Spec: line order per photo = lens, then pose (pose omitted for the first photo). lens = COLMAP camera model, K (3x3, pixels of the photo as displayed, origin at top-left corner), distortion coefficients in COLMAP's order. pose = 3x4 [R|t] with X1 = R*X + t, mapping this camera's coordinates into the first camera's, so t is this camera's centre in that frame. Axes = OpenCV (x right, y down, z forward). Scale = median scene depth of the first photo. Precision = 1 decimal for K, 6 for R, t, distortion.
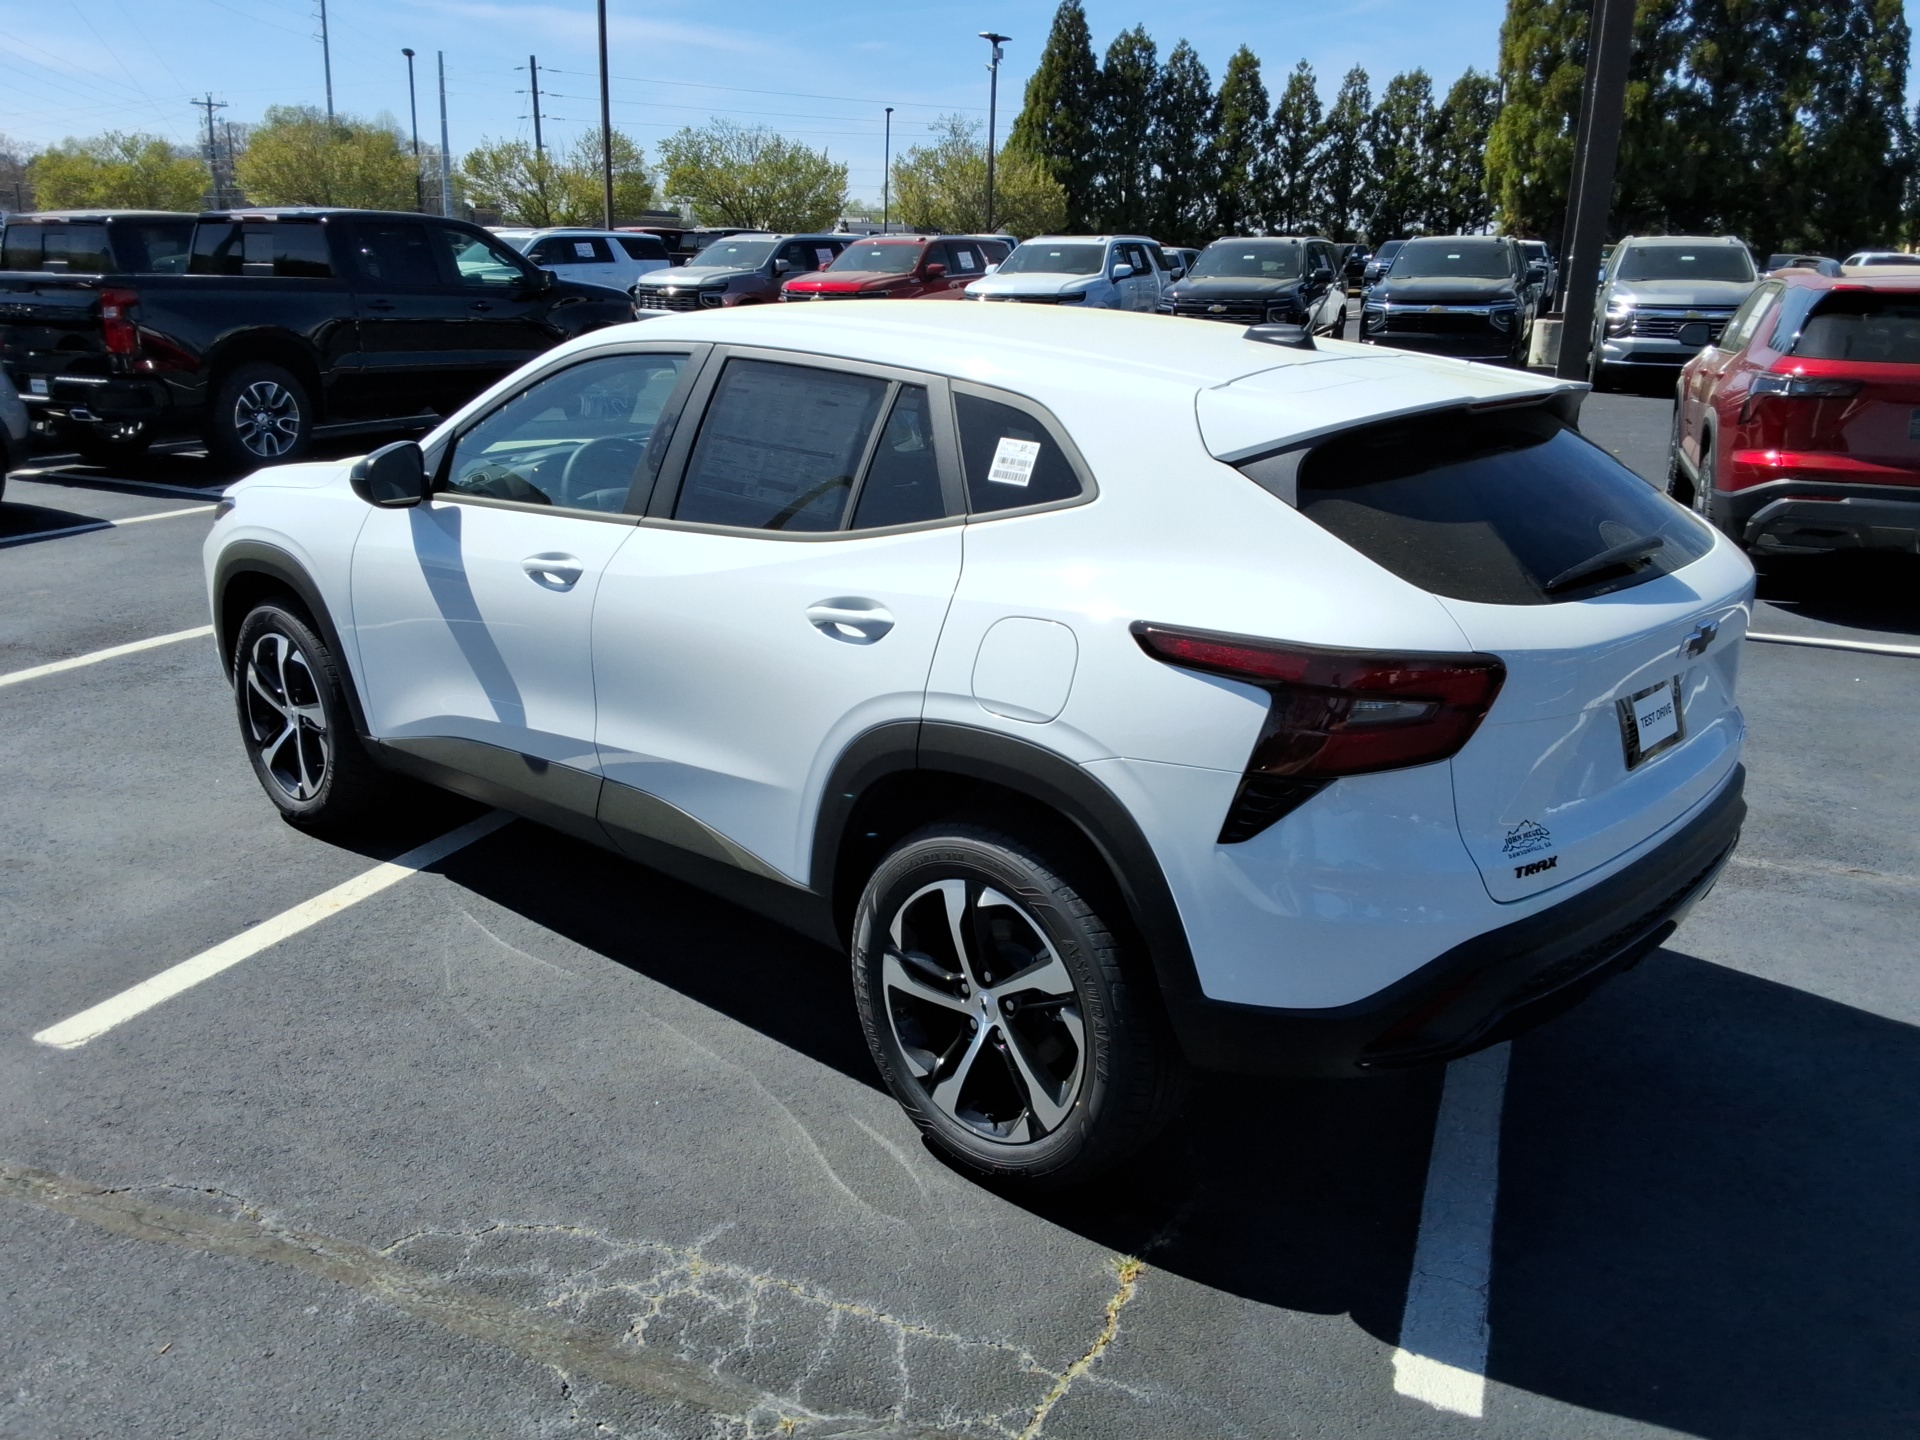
lens RADIAL K [[1534.8, 0, 966.4], [0, 1534.8, 710.9], [0, 0, 1]] dist [0.119269, -0.177112]
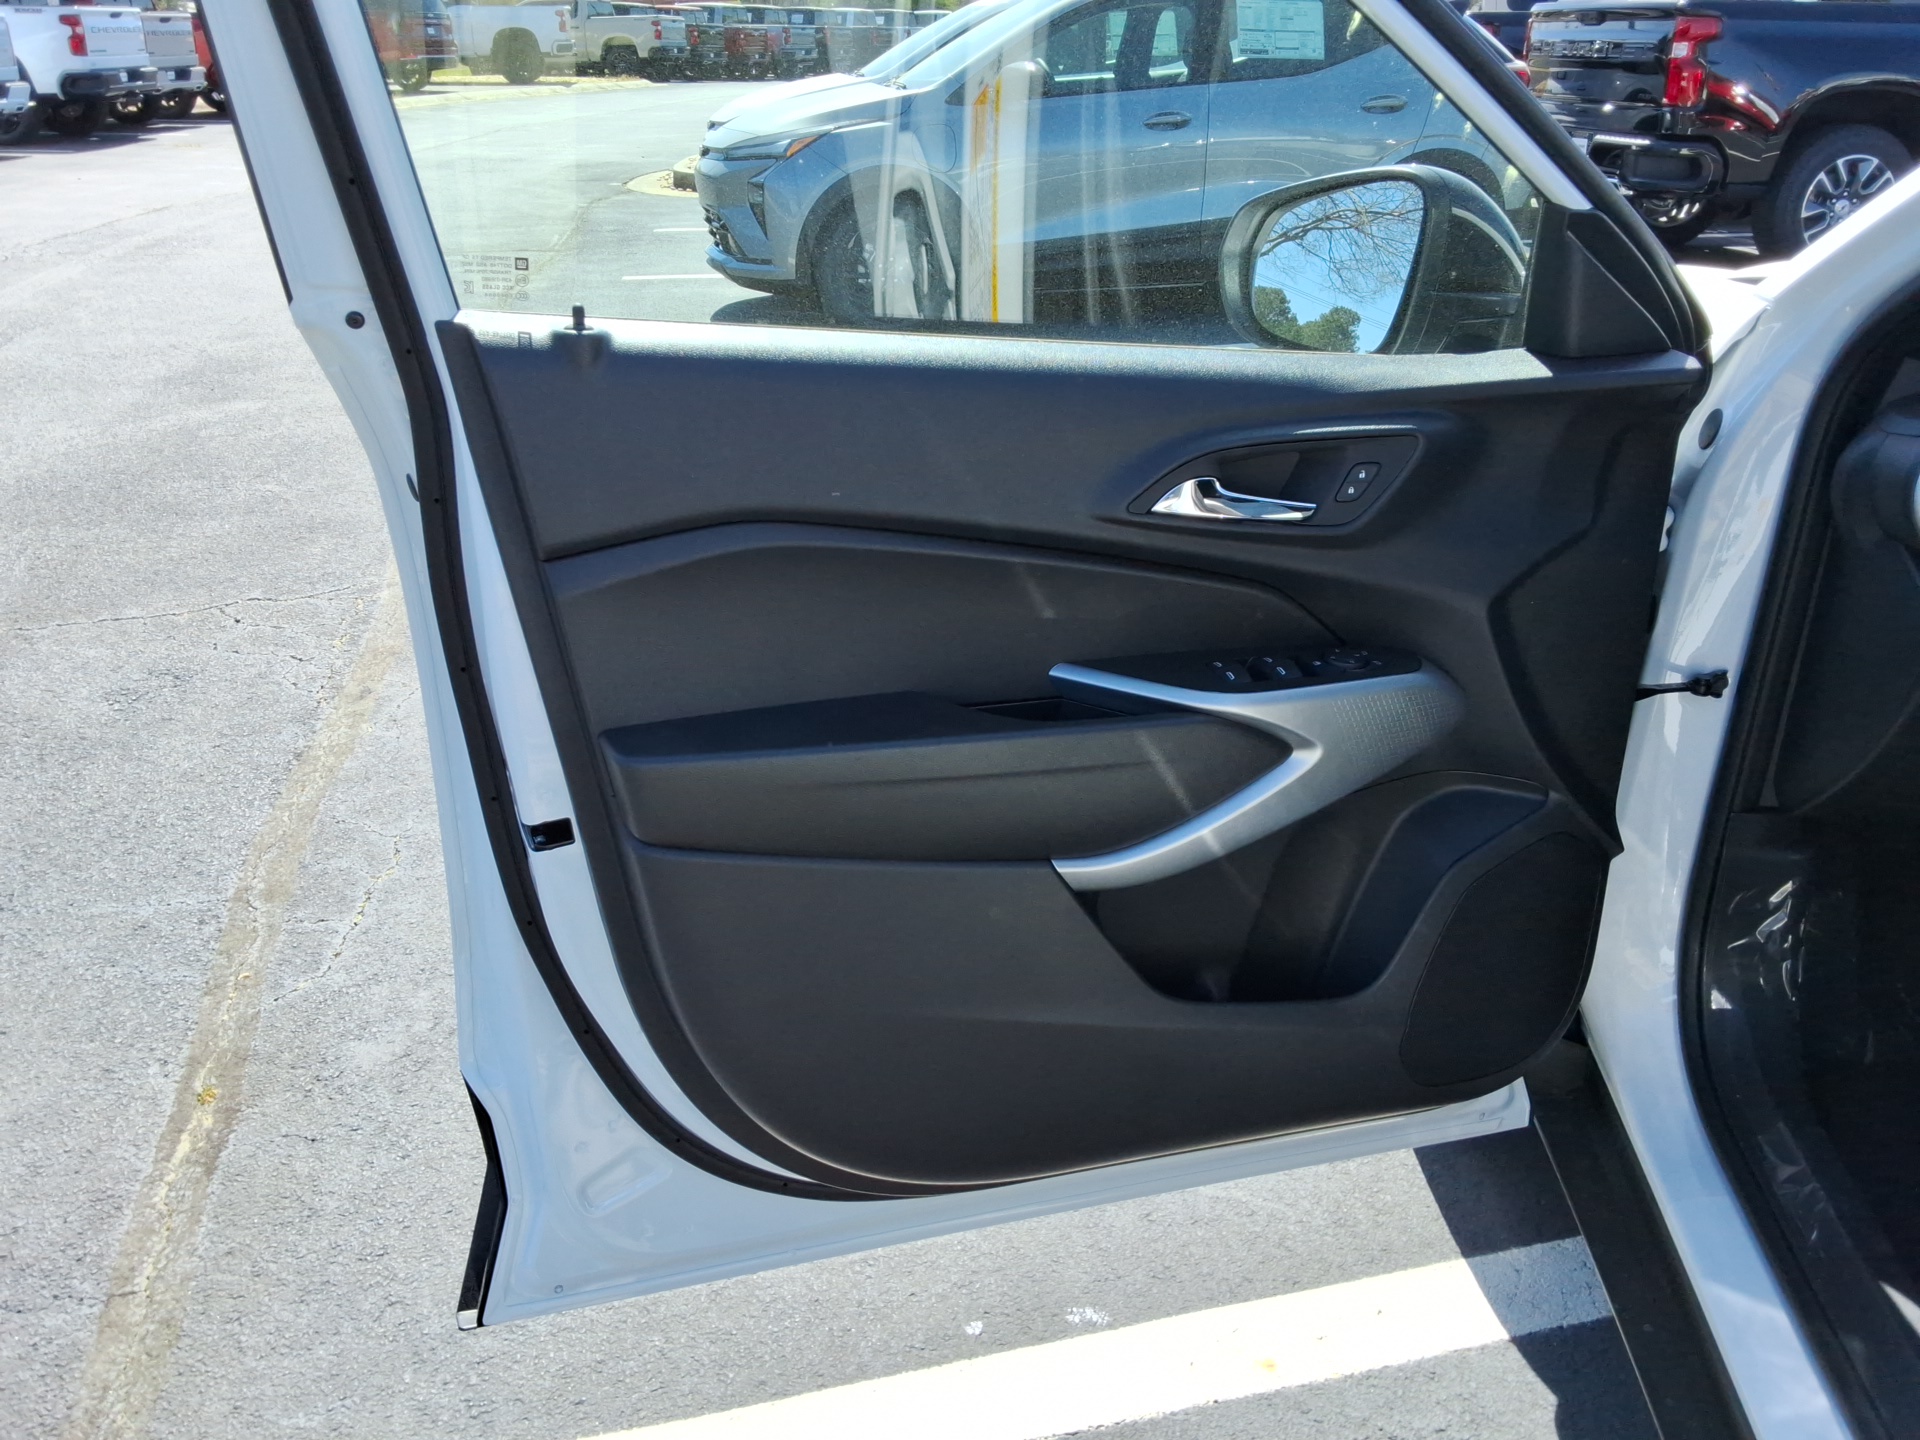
lens RADIAL K [[1534.8, 0, 969.6], [0, 1534.8, 687.5], [0, 0, 1]] dist [0.119269, -0.177112]
pose [[0.581243, 0.301111, -0.755969, -0.186951], [-0.217910, 0.952683, 0.211920, -0.108598], [0.784010, 0.041556, 0.619355, 0.653909]]
